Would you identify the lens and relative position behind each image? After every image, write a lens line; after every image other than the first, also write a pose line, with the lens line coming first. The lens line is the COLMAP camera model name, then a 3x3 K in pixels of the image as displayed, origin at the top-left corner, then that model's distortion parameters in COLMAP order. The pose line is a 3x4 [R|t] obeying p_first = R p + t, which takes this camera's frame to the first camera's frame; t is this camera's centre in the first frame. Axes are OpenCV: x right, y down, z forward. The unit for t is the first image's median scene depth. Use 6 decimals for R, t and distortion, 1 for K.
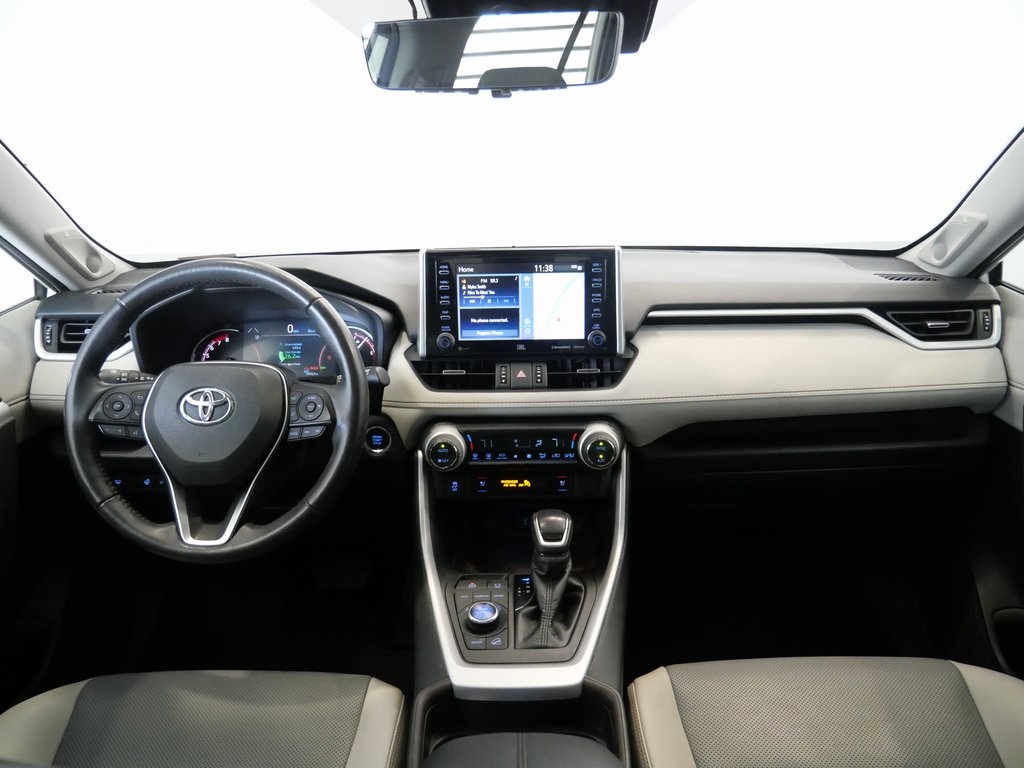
lens RADIAL K [[744.0, 0, 514.0], [0, 744.0, 388.3], [0, 0, 1]] dist [-0.045276, 0.009557]
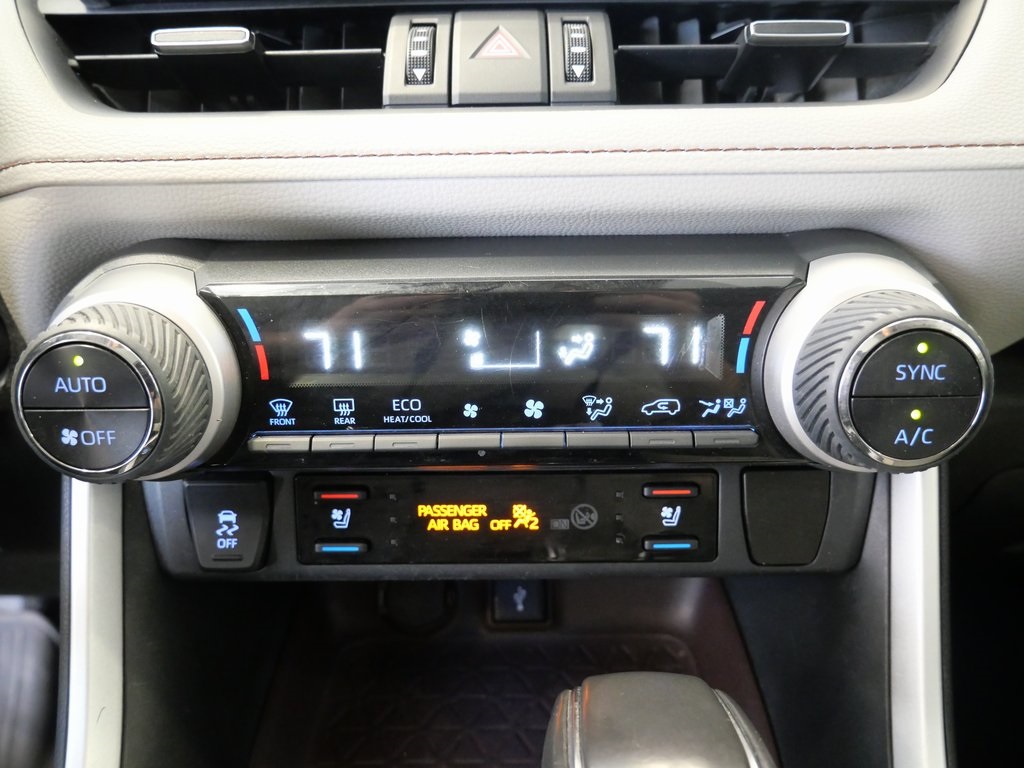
lens RADIAL K [[744.0, 0, 512.6], [0, 744.0, 385.3], [0, 0, 1]] dist [-0.045276, 0.009557]
pose [[0.999998, -0.001954, 0.000592, 0.013564], [0.001890, 0.995578, 0.093918, 0.063107], [-0.000772, -0.093916, 0.995580, 0.772700]]
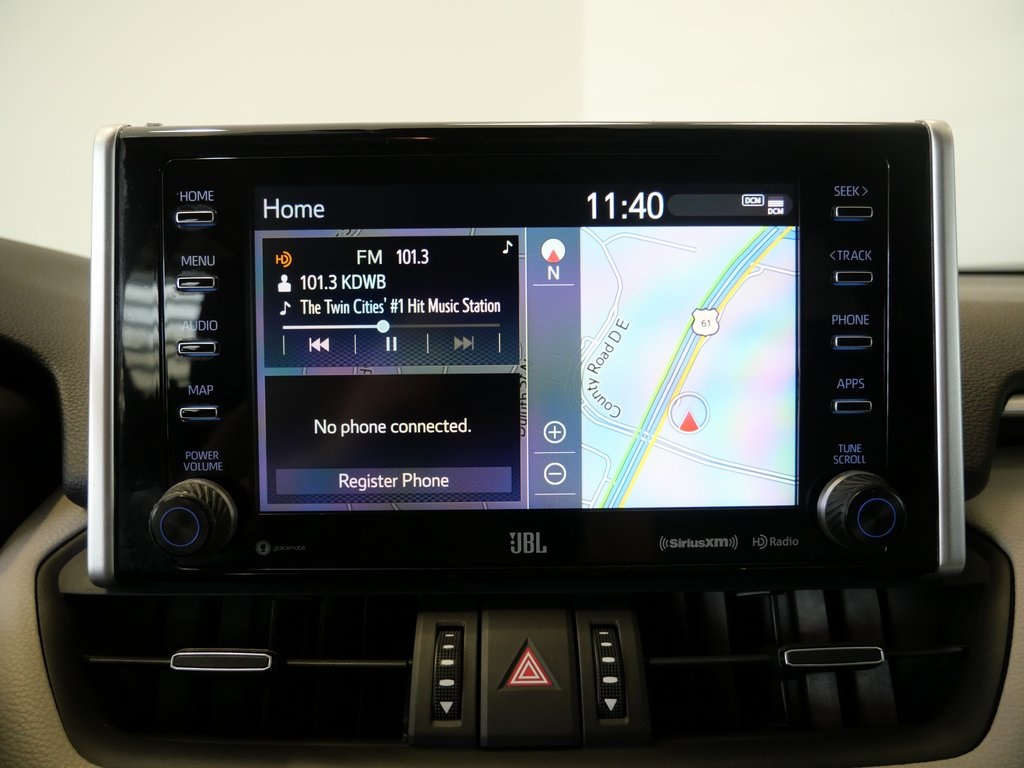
lens RADIAL K [[744.0, 0, 513.7], [0, 744.0, 389.2], [0, 0, 1]] dist [-0.045276, 0.009557]
pose [[0.999931, 0.005233, 0.010507, 0.002713], [-0.003505, 0.987400, -0.158205, -0.066789], [-0.011202, 0.158158, 0.987350, 0.776022]]
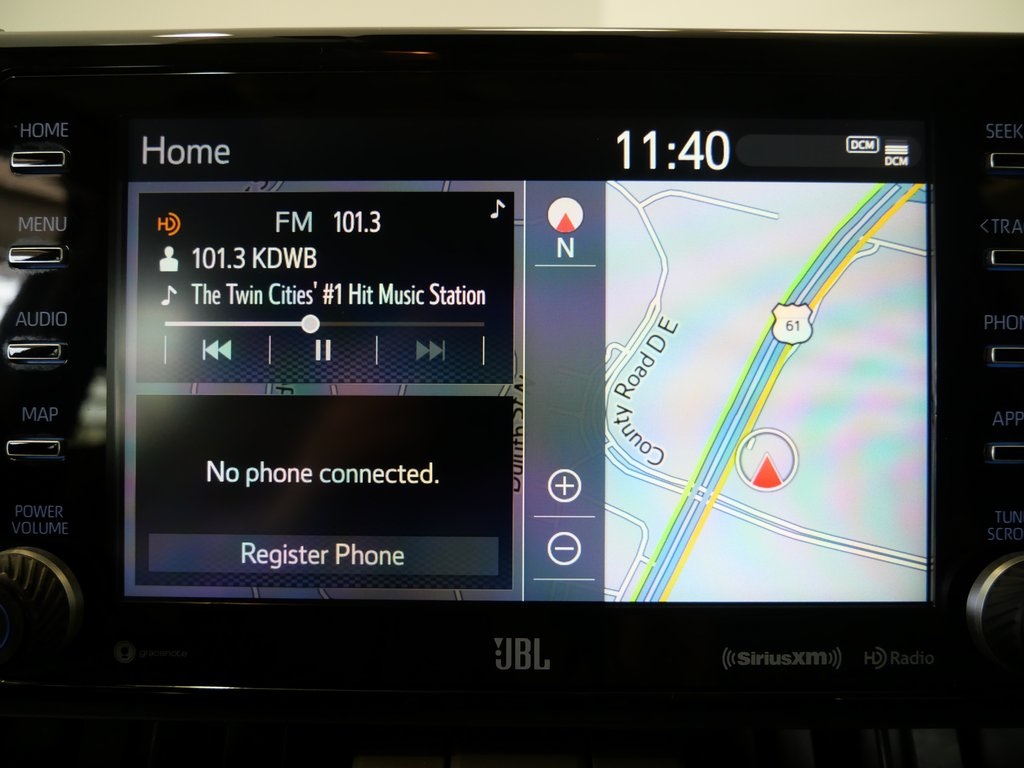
lens RADIAL K [[744.0, 0, 511.9], [0, 744.0, 387.2], [0, 0, 1]] dist [-0.045276, 0.009557]
pose [[0.999775, 0.019540, -0.008218, 0.008044], [-0.020788, 0.979631, -0.199725, -0.079538], [0.004148, 0.199851, 0.979818, 0.853254]]
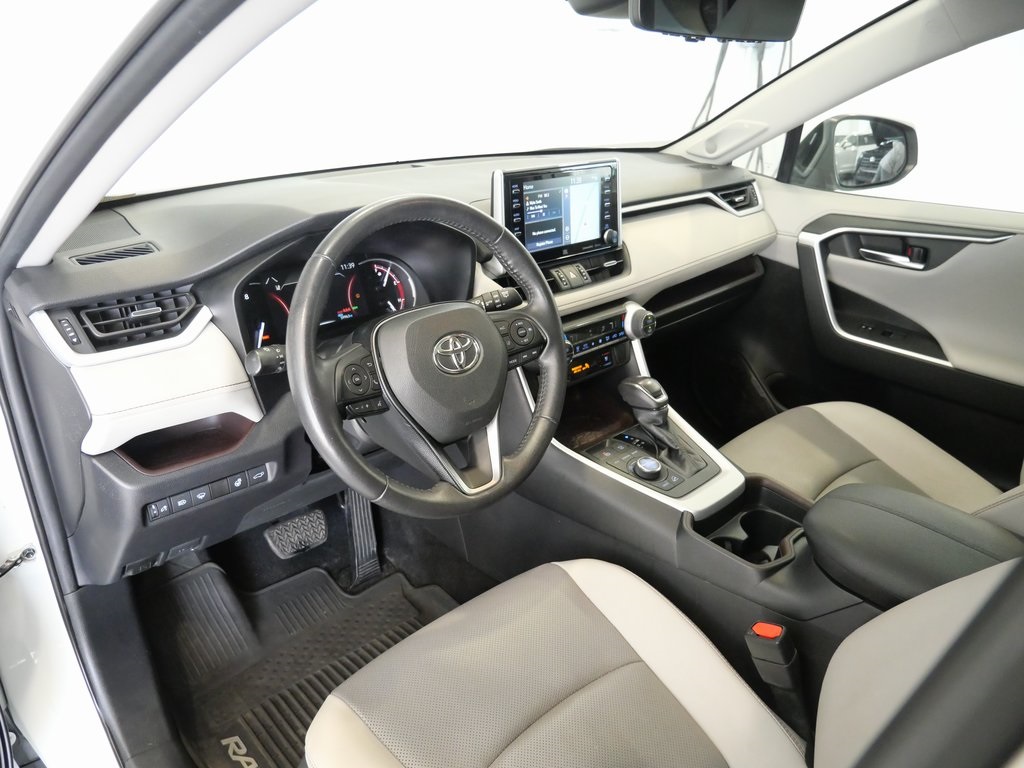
lens RADIAL K [[744.0, 0, 515.8], [0, 744.0, 388.8], [0, 0, 1]] dist [-0.045276, 0.009557]
pose [[0.716821, -0.257409, 0.648003, -0.854228], [0.165696, 0.965624, 0.200287, -0.094935], [-0.677283, -0.036198, 0.734831, 0.204807]]
